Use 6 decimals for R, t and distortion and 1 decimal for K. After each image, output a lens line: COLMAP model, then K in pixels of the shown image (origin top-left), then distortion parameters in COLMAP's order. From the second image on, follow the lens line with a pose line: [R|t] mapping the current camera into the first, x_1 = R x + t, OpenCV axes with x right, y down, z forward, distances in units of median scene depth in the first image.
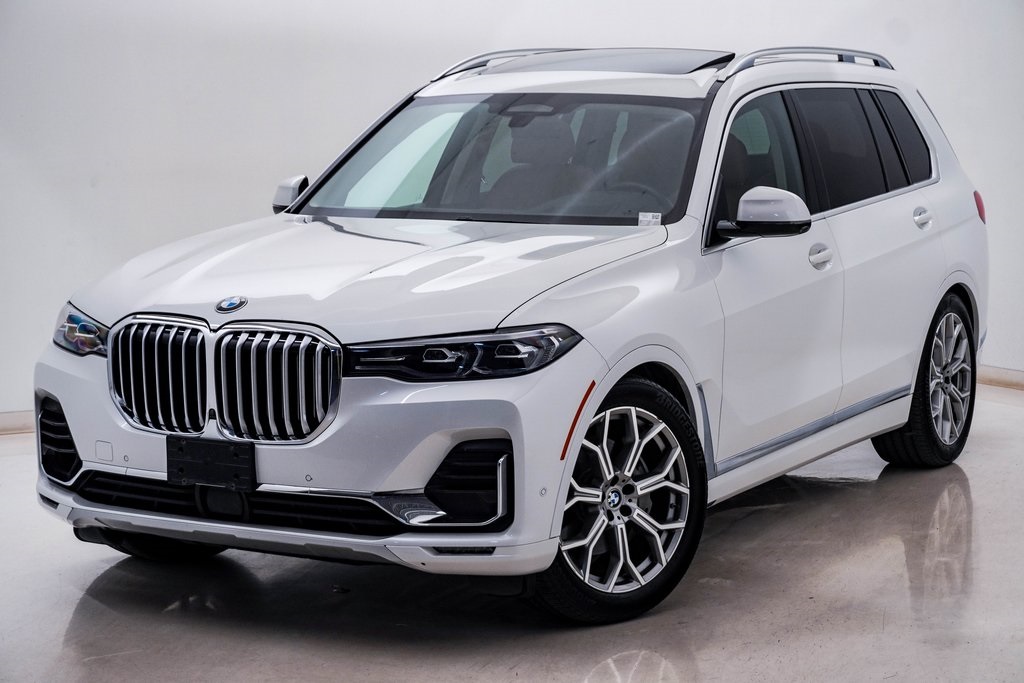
lens RADIAL K [[2174.9, 0, 507.3], [0, 2174.9, 352.5], [0, 0, 1]] dist [0.014549, 0.000000]
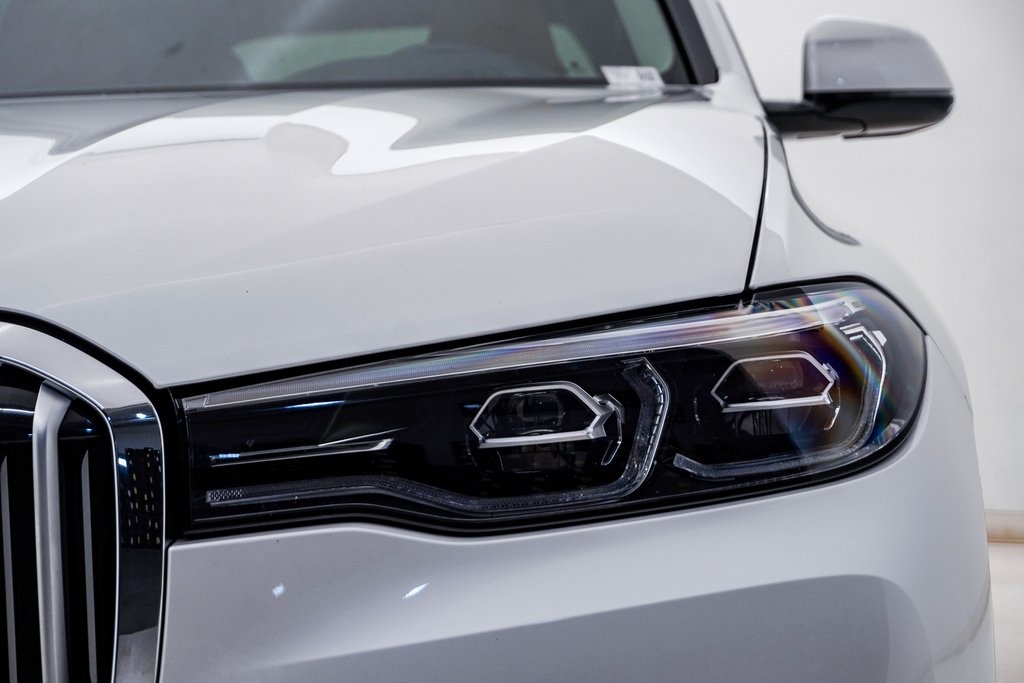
lens RADIAL K [[2174.9, 0, 513.2], [0, 2174.9, 340.8], [0, 0, 1]] dist [0.014549, 0.000000]
pose [[0.908954, -0.054190, 0.413360, -0.124833], [0.092089, 0.993122, -0.072304, 0.009513], [-0.406599, 0.103787, 0.907692, 0.749462]]
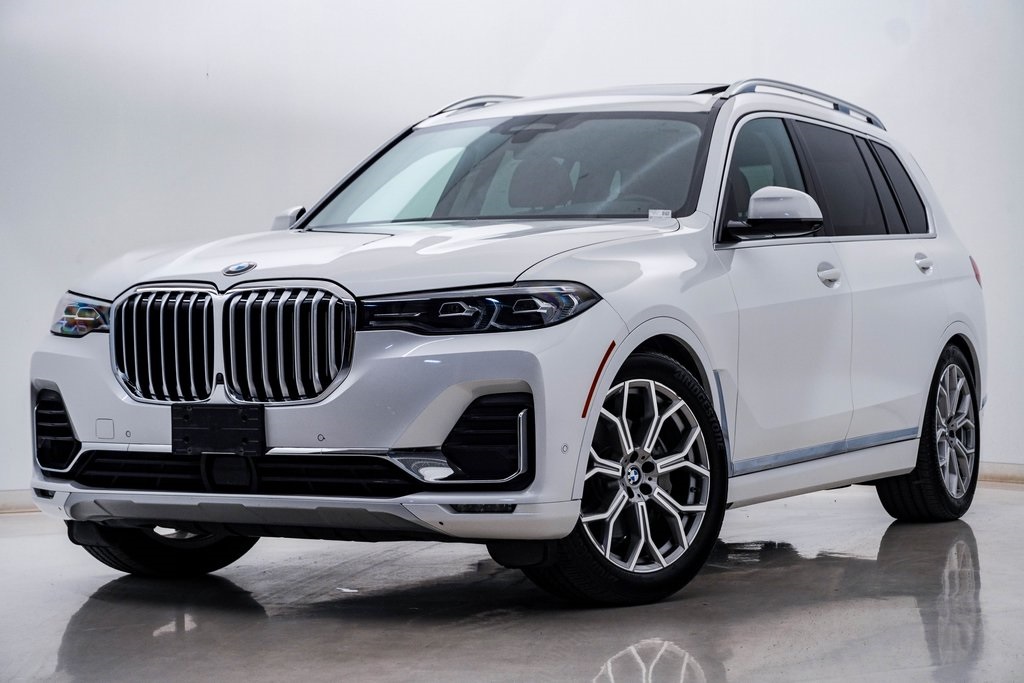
lens RADIAL K [[2174.9, 0, 516.4], [0, 2174.9, 333.4], [0, 0, 1]] dist [0.014549, 0.000000]
pose [[0.999654, -0.006851, 0.025404, -0.027683], [0.009937, 0.992304, -0.123428, 0.125552], [-0.024362, 0.123637, 0.992028, 0.035199]]
